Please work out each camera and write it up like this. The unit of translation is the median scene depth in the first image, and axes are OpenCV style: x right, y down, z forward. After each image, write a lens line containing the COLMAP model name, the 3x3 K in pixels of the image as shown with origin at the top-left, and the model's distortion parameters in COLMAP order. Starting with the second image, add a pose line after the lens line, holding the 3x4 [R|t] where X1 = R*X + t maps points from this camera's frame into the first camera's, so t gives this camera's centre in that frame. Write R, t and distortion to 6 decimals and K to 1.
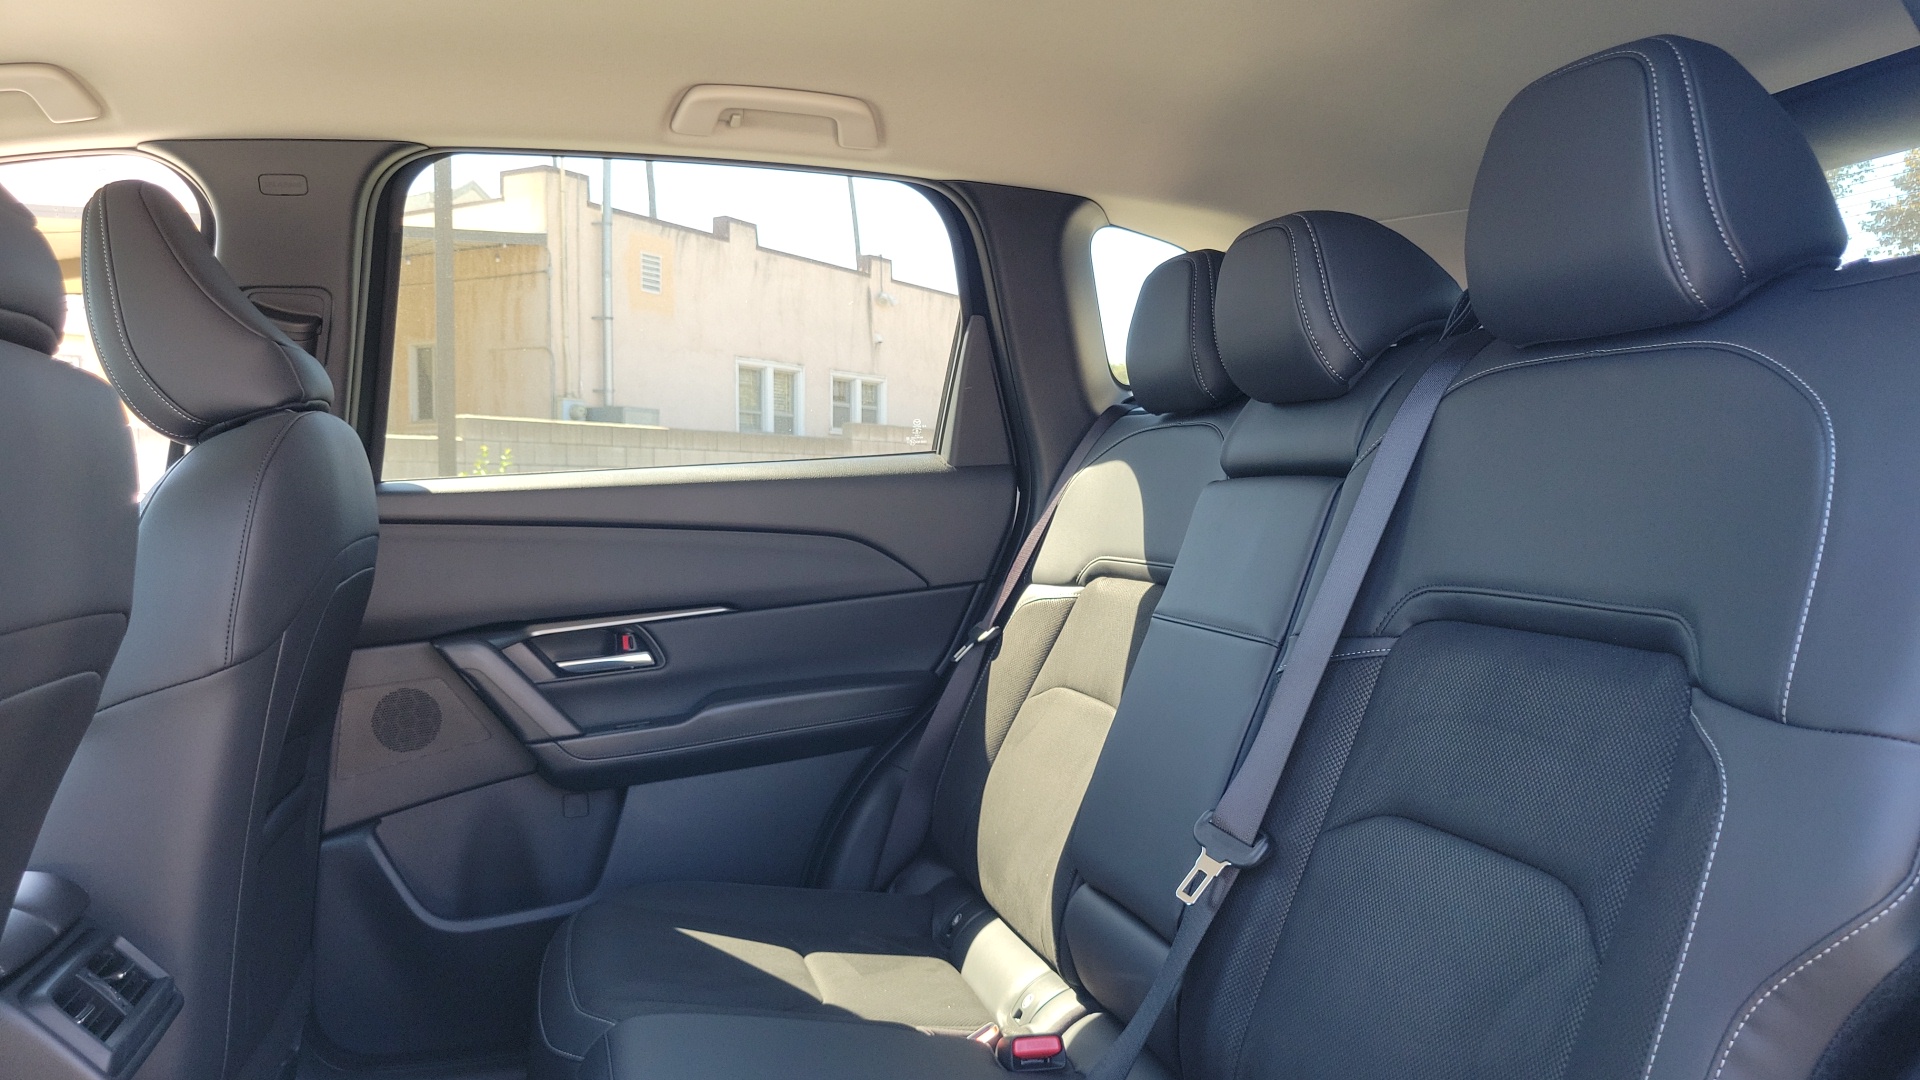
lens RADIAL K [[1486.4, 0, 1016.7], [0, 1486.4, 518.5], [0, 0, 1]] dist [0.016927, -0.023681]
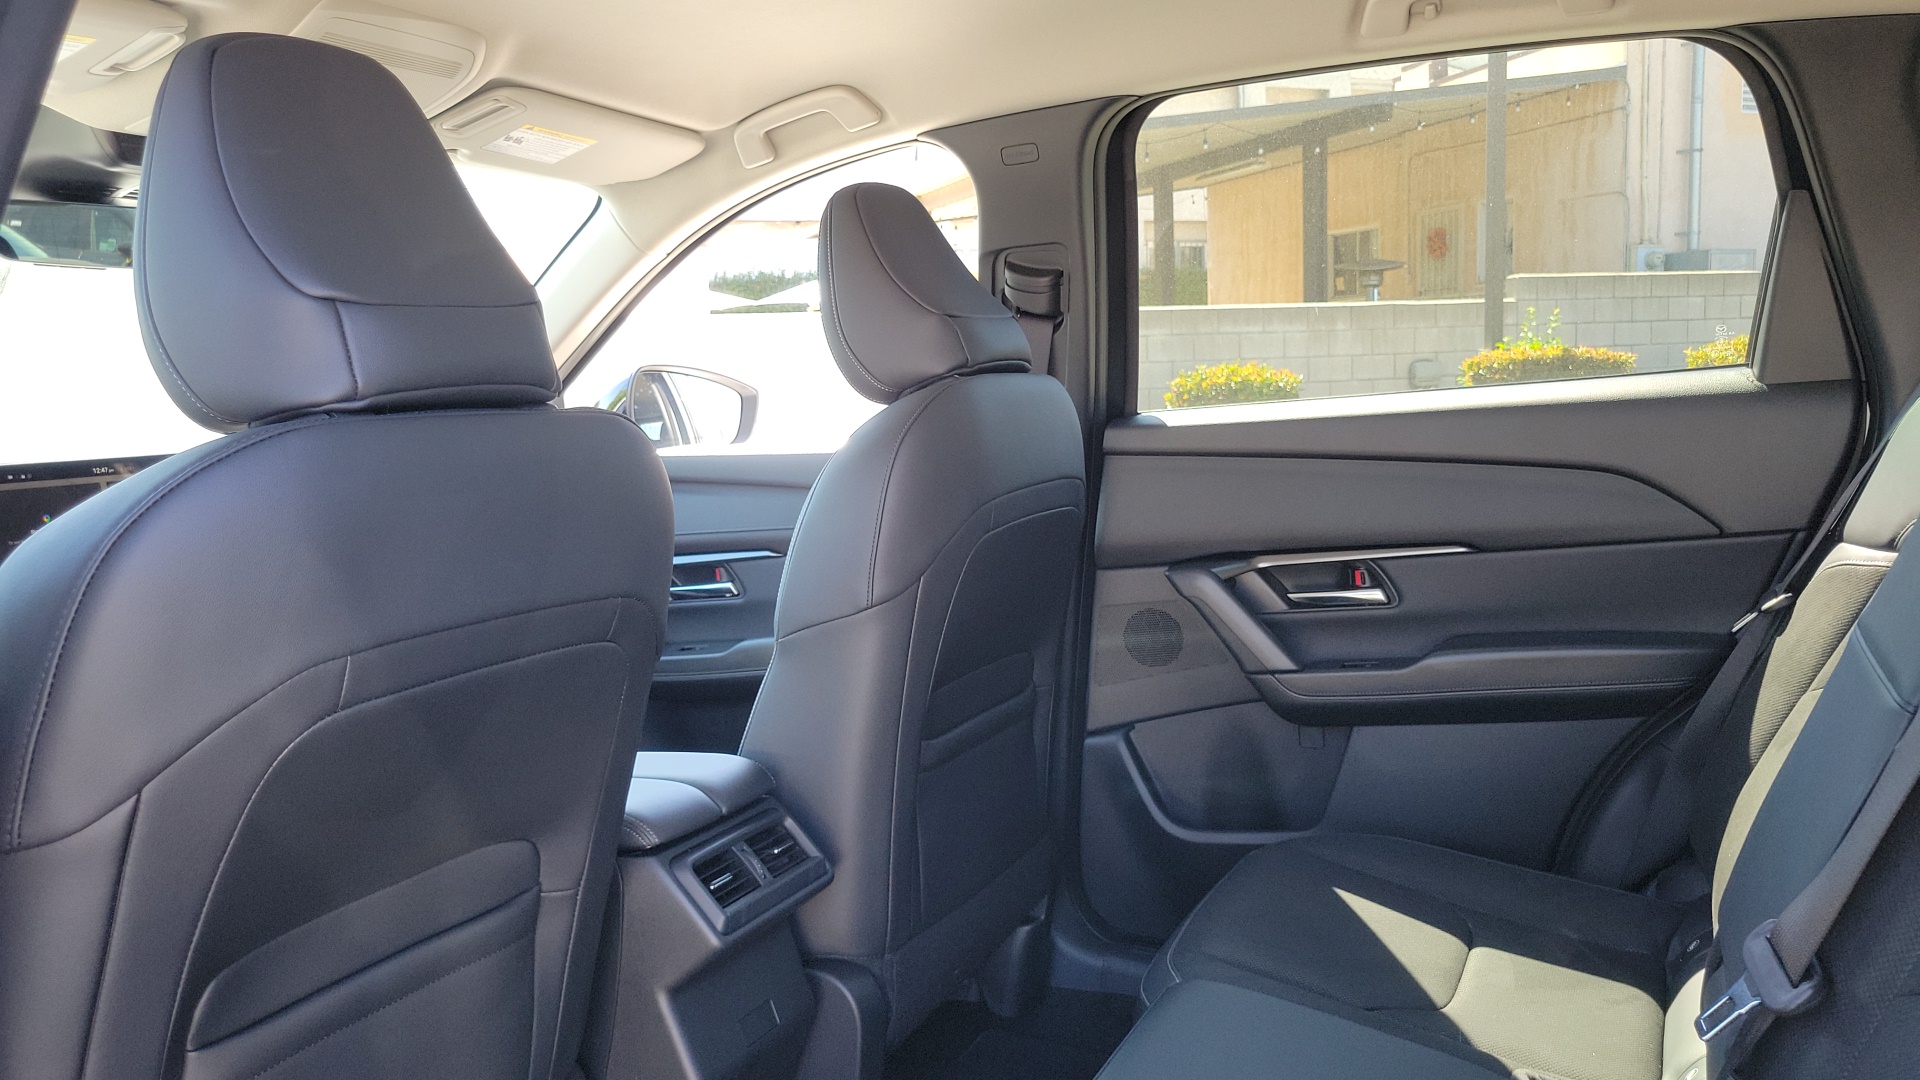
lens RADIAL K [[1486.4, 0, 889.8], [0, 1486.4, 514.4], [0, 0, 1]] dist [0.016927, -0.023681]
pose [[0.723806, 0.040796, -0.688797, 0.183918], [0.021936, 0.996386, 0.082065, -0.044336], [0.689655, -0.074508, 0.720295, 0.104241]]
